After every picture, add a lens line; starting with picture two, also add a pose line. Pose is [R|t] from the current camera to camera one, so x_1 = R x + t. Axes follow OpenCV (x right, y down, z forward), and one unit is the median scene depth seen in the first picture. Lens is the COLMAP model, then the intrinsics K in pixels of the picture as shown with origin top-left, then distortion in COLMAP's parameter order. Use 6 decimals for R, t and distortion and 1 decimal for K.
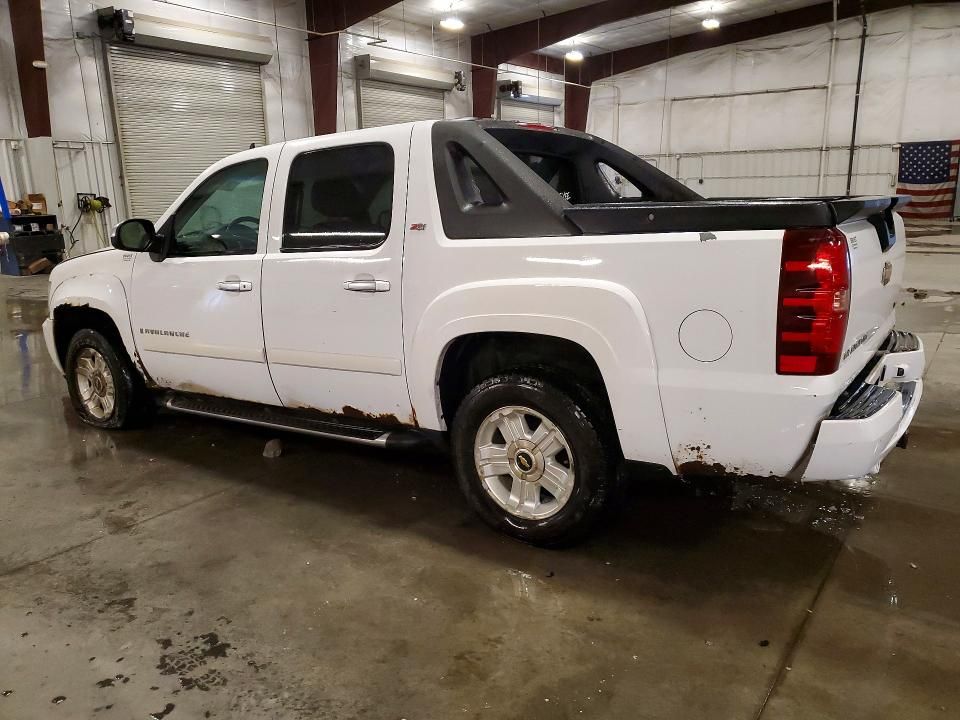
lens RADIAL K [[763.1, 0, 487.9], [0, 763.1, 364.6], [0, 0, 1]] dist [0.040678, -0.019820]
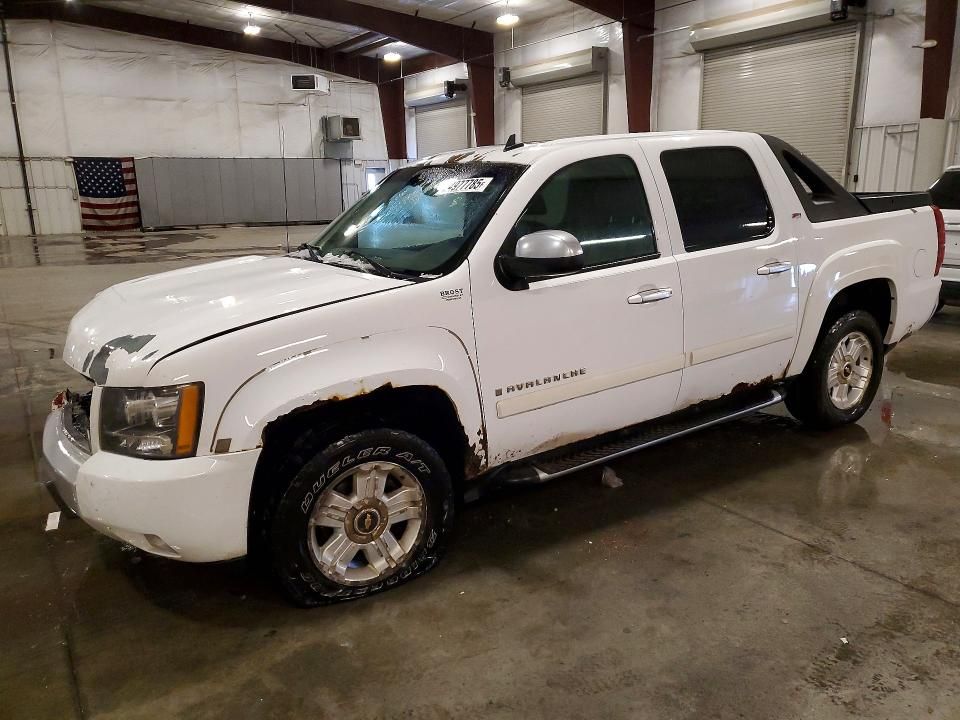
lens RADIAL K [[763.1, 0, 478.3], [0, 763.1, 362.0], [0, 0, 1]] dist [0.040678, -0.019820]
pose [[0.360925, -0.199385, 0.911032, -0.256179], [0.221281, 0.967290, 0.124032, -0.037997], [-0.905962, 0.156827, 0.393239, 0.174302]]
